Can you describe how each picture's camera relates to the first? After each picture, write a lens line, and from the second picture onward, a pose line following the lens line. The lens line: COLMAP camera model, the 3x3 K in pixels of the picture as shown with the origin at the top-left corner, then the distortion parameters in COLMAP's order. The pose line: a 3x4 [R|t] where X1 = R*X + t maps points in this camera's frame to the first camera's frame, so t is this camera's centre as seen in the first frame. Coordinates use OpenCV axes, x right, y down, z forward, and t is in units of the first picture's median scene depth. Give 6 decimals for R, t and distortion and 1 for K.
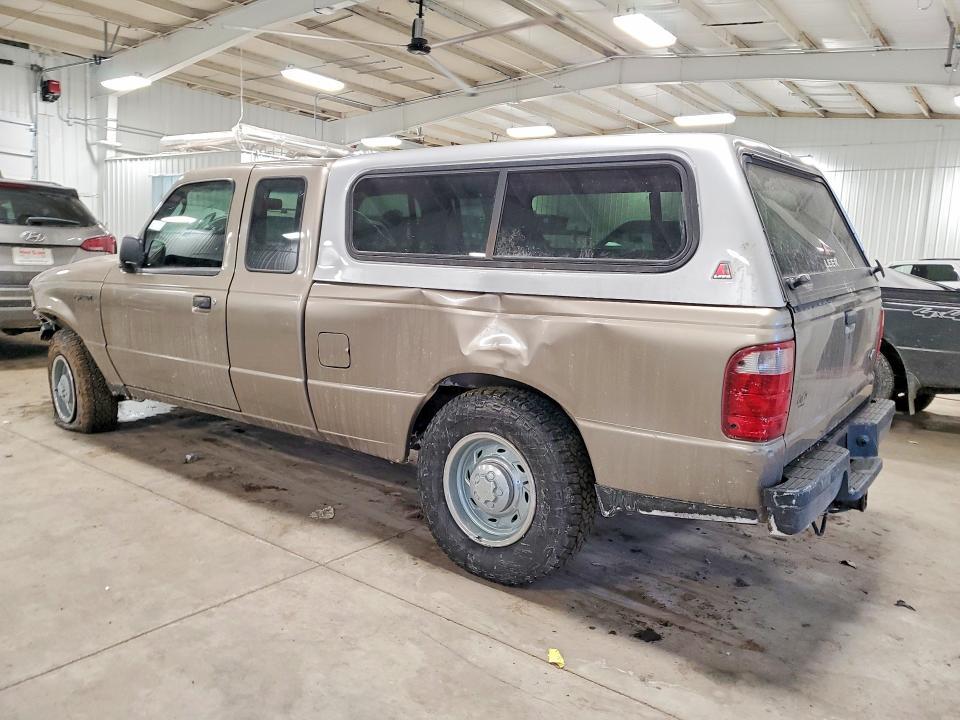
lens RADIAL K [[751.2, 0, 485.6], [0, 751.2, 358.3], [0, 0, 1]] dist [-0.028710, 0.012942]
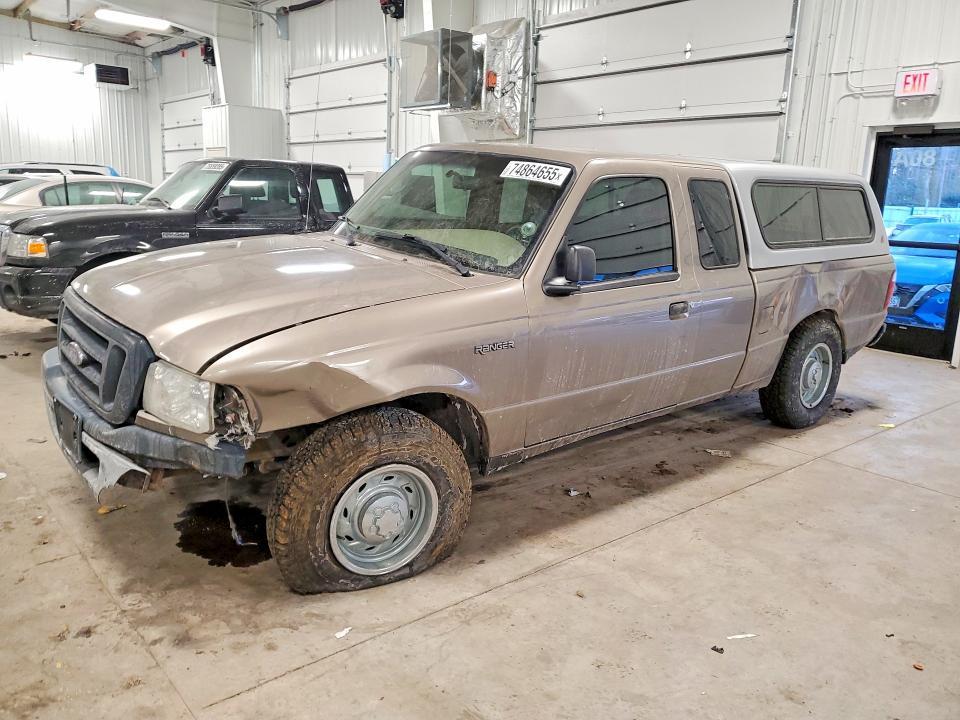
lens RADIAL K [[751.2, 0, 485.0], [0, 751.2, 360.8], [0, 0, 1]] dist [-0.028710, 0.012942]
pose [[0.238780, -0.256951, 0.936462, -1.393069], [0.108743, 0.965367, 0.237155, -0.271602], [-0.964966, 0.045205, 0.258451, 1.010184]]
